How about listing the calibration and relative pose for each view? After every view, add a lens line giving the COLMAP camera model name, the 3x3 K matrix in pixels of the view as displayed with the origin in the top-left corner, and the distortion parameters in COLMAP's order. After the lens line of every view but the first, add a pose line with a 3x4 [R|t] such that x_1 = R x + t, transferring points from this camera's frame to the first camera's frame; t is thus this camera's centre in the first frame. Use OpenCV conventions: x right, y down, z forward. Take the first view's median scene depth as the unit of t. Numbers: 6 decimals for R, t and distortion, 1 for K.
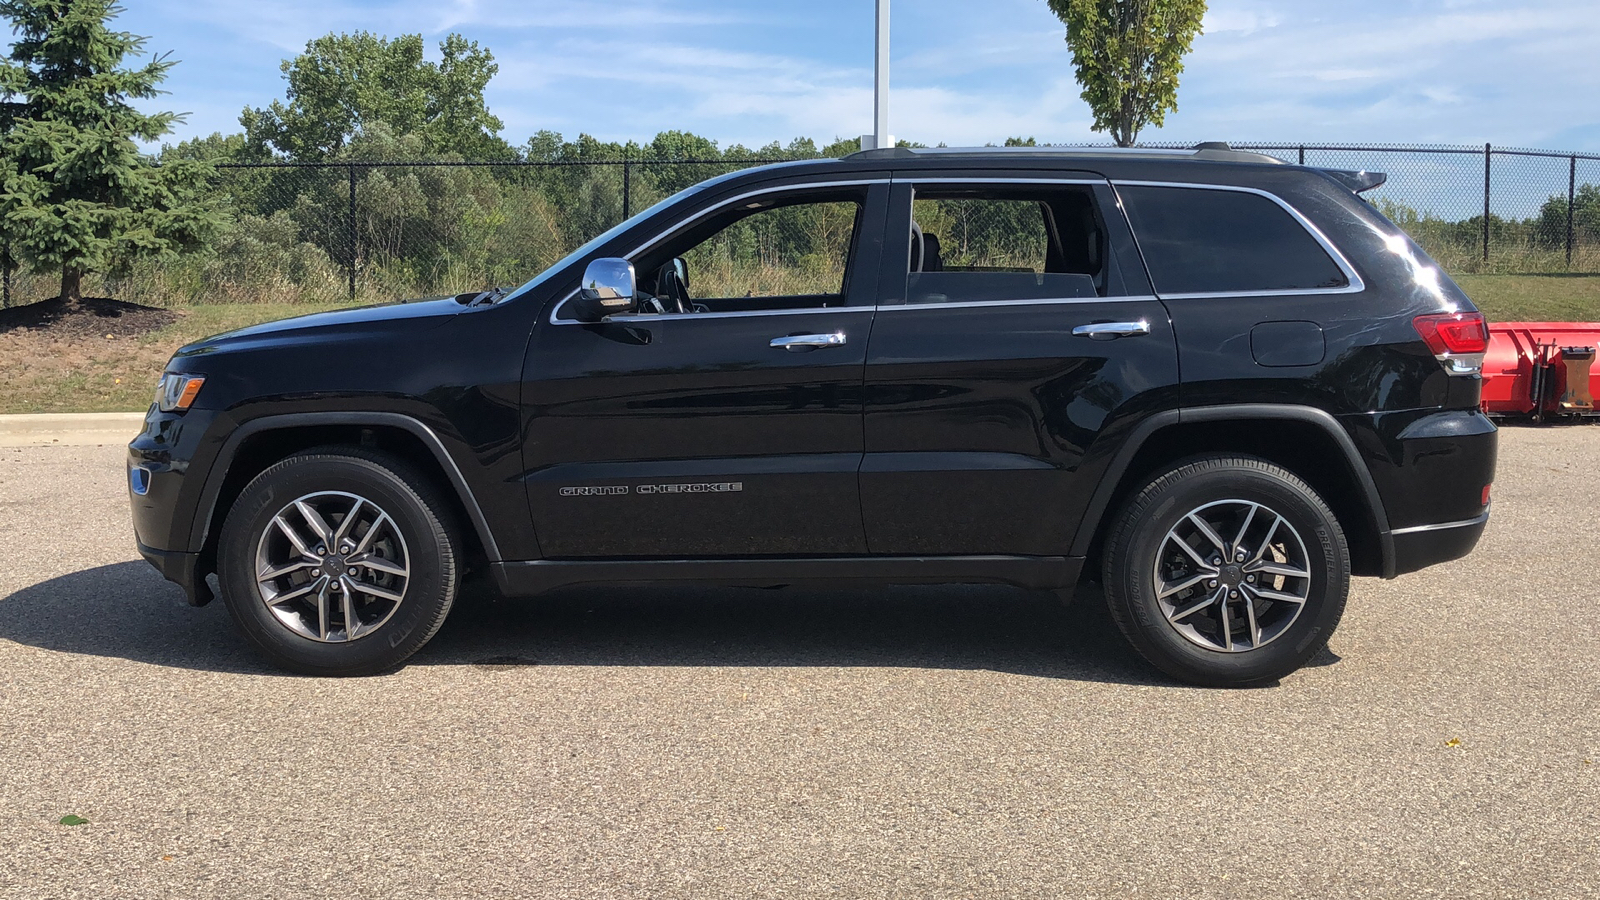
lens RADIAL K [[1816.0, 0, 804.8], [0, 1816.0, 461.4], [0, 0, 1]] dist [0.033286, 0.000000]
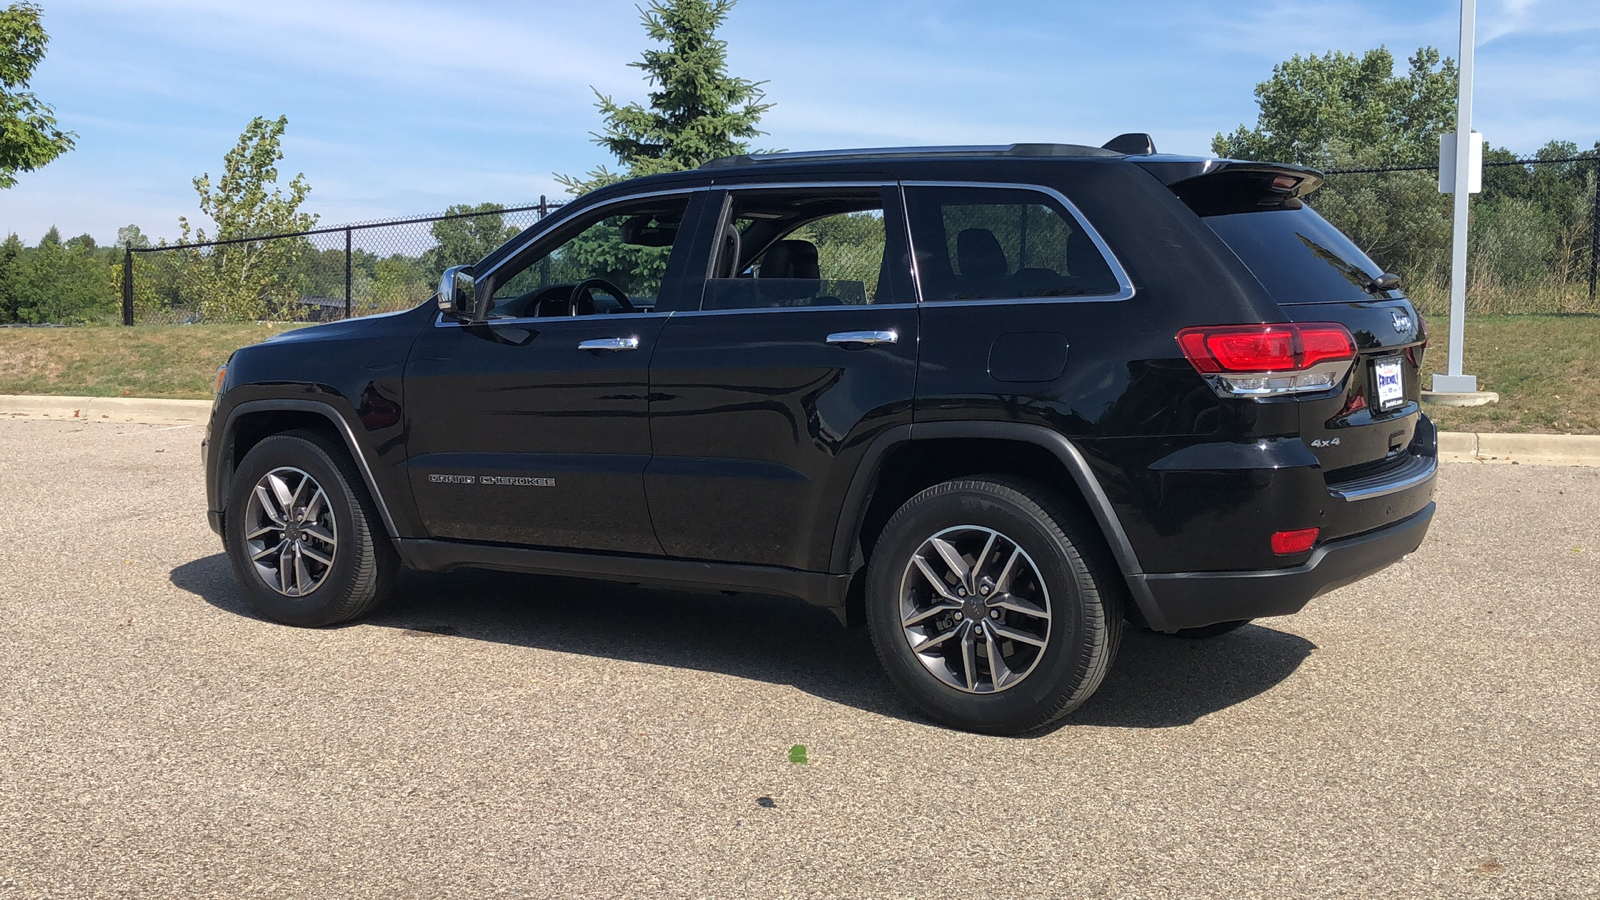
lens RADIAL K [[1816.0, 0, 805.2], [0, 1816.0, 456.2], [0, 0, 1]] dist [0.033286, 0.000000]
pose [[0.846520, 0.046476, -0.530324, 0.635916], [-0.054578, 0.998509, 0.000387, -0.009421], [0.529551, 0.028617, 0.847795, 0.177588]]
